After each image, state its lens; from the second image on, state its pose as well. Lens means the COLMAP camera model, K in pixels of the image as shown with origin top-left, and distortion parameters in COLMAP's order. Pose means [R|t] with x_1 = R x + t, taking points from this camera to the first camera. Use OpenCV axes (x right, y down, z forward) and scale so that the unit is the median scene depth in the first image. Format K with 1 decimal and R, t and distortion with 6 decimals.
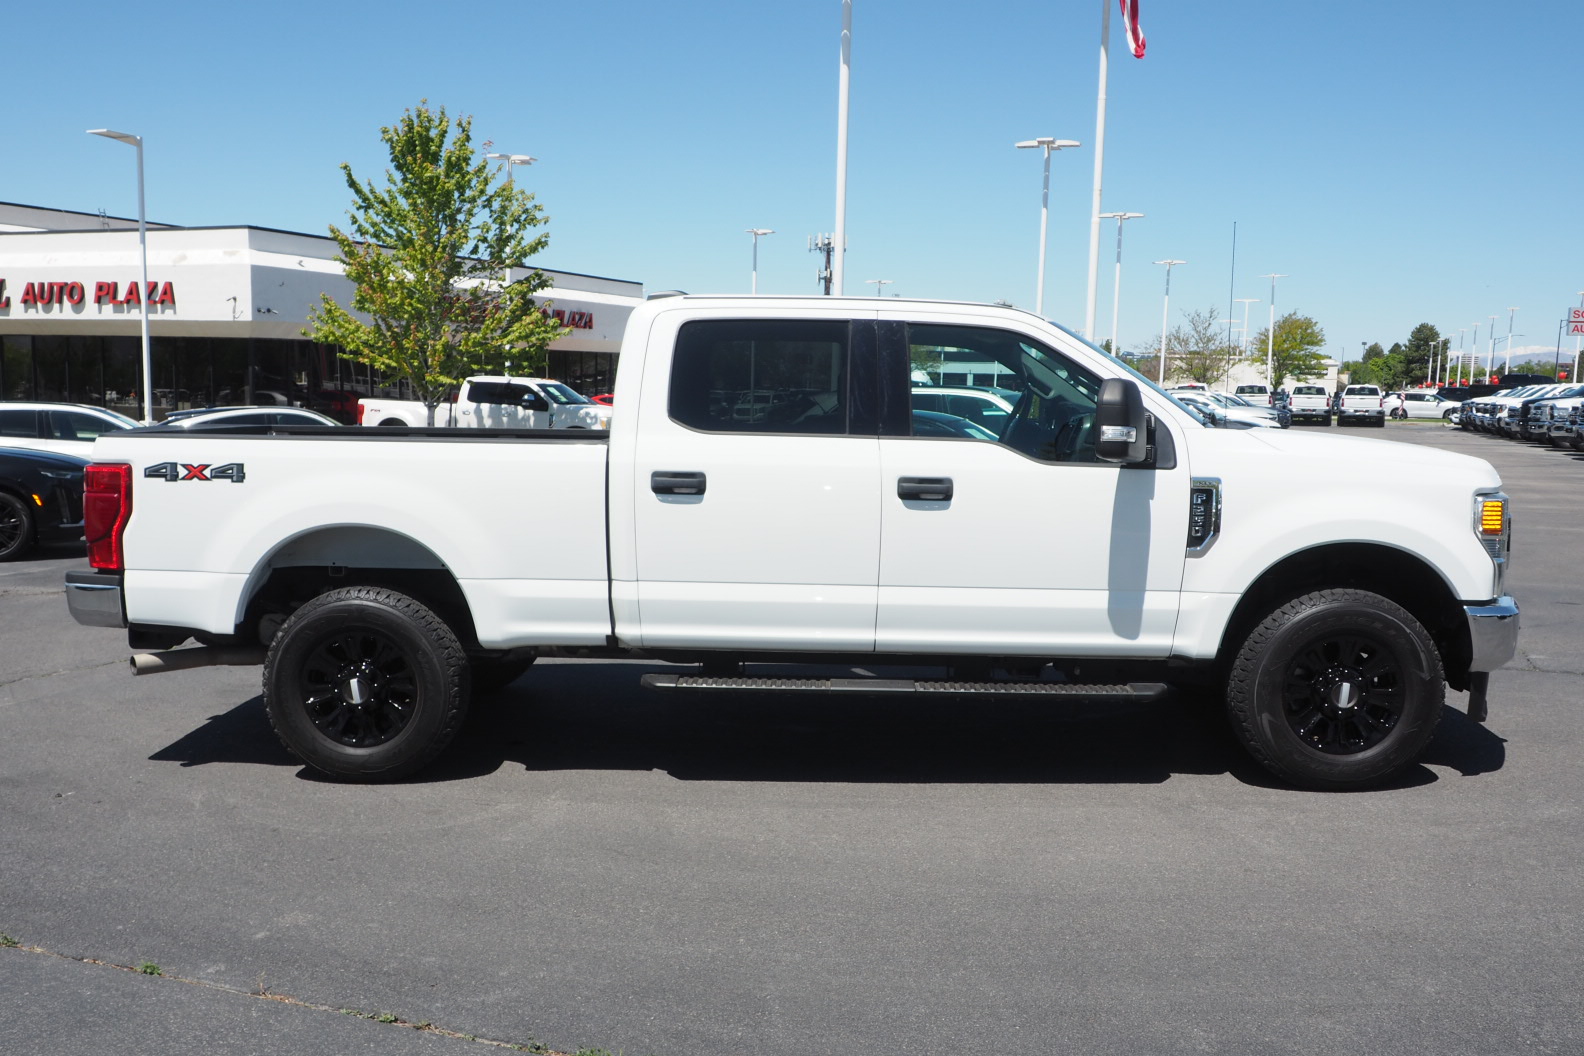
lens RADIAL K [[1384.2, 0, 788.0], [0, 1384.2, 525.1], [0, 0, 1]] dist [-0.028388, 0.019395]
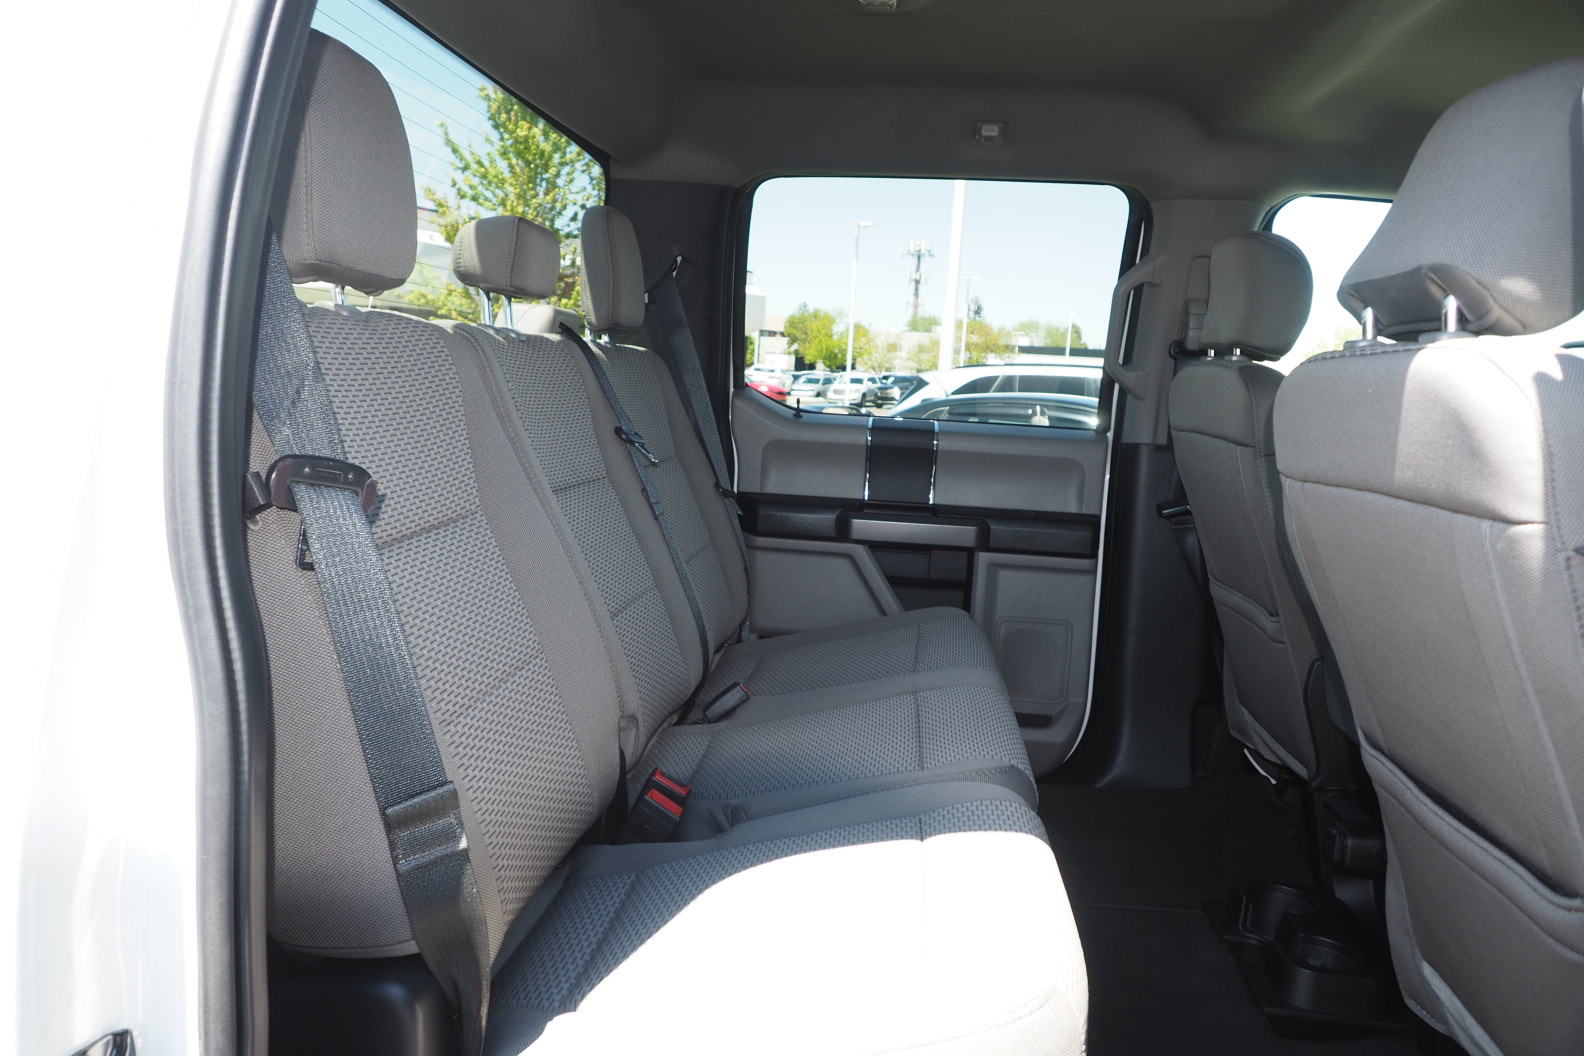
lens RADIAL K [[1117.0, 0, 792.0], [0, 1117.0, 528.0], [0, 0, 1]] dist [-0.027097, -0.001963]
pose [[0.996524, 0.044692, -0.070297, -0.005657], [-0.041884, 0.998284, 0.040929, -0.016911], [0.072006, -0.037842, 0.996686, 0.215557]]
